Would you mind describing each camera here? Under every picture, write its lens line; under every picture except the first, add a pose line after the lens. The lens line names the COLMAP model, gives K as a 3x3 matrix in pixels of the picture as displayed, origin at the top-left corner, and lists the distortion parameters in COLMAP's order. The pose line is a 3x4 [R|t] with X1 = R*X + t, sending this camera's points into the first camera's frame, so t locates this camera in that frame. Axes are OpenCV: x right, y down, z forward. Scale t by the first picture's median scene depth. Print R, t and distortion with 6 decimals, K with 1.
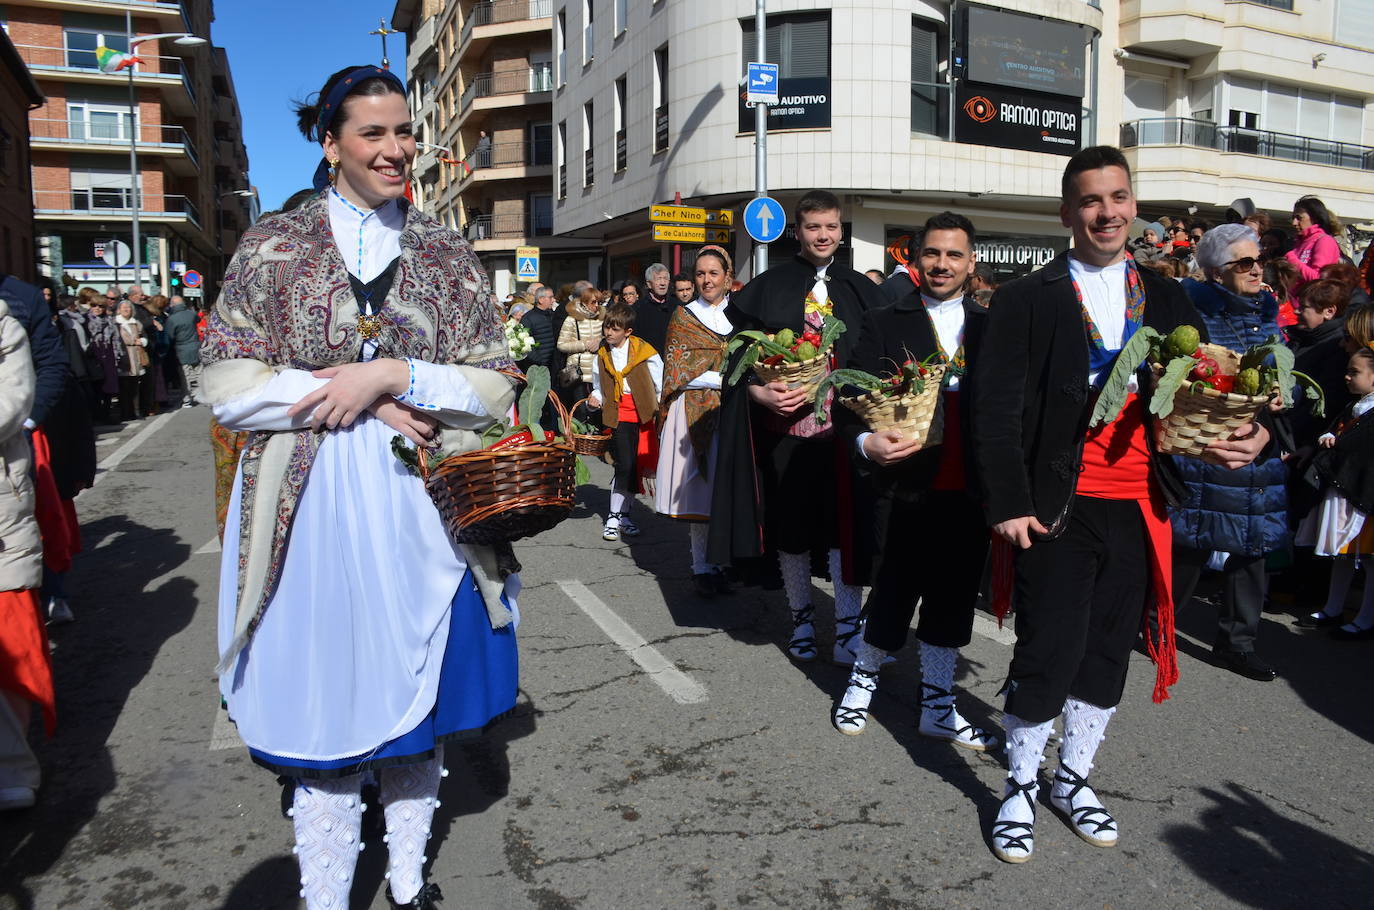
lens RADIAL K [[1027.9, 0, 678.0], [0, 1027.9, 479.0], [0, 0, 1]] dist [-0.148065, 0.083357]
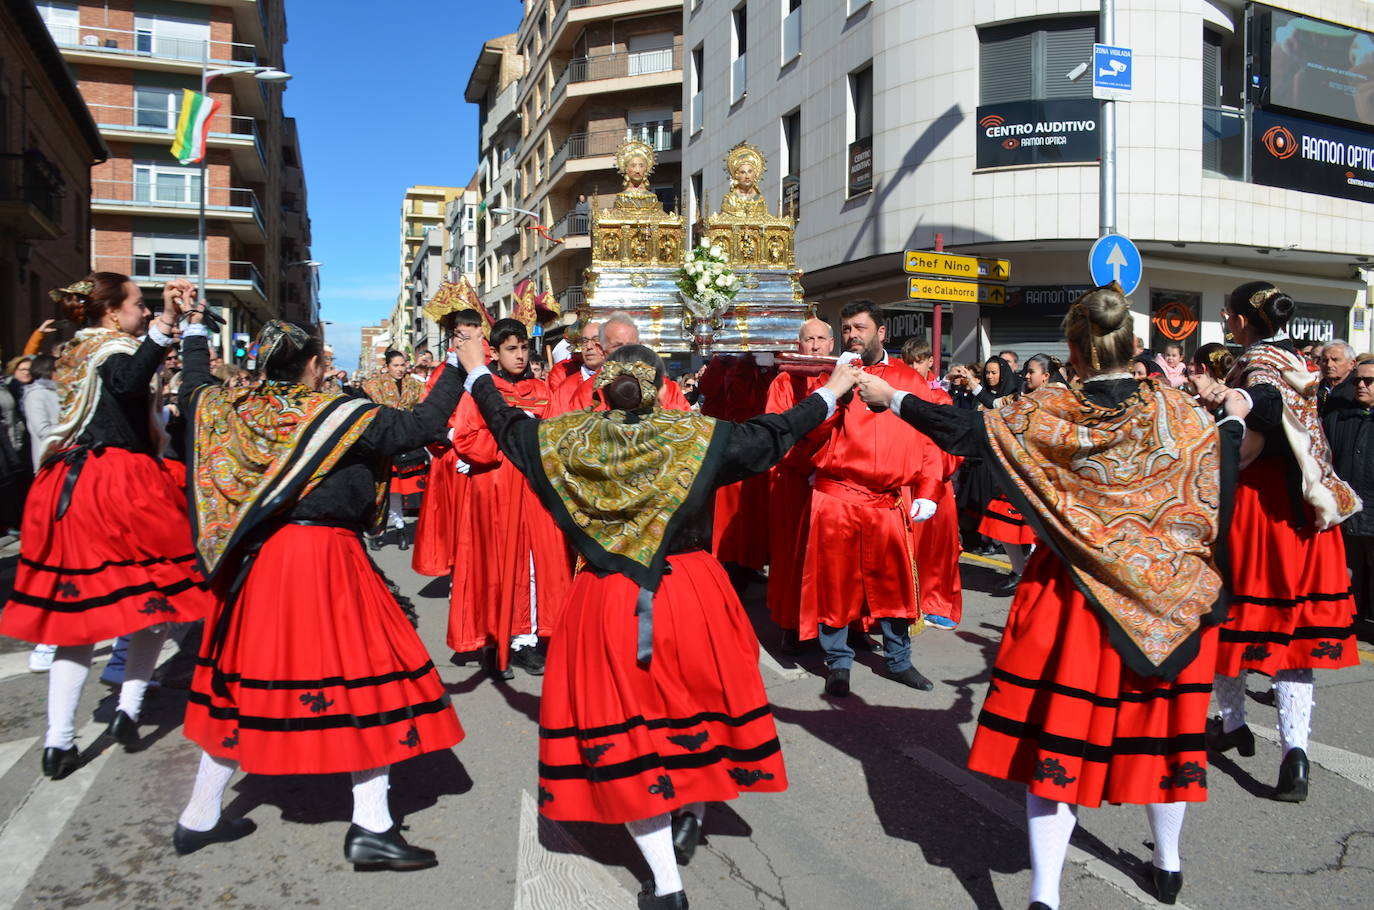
lens RADIAL K [[1035.9, 0, 679.0], [0, 1035.9, 477.8], [0, 0, 1]] dist [-0.152765, 0.087128]
pose [[0.998911, 0.011944, -0.045098, -0.054901], [-0.015543, 0.996647, -0.080332, -0.015556], [0.043988, 0.080946, 0.995747, 0.095982]]
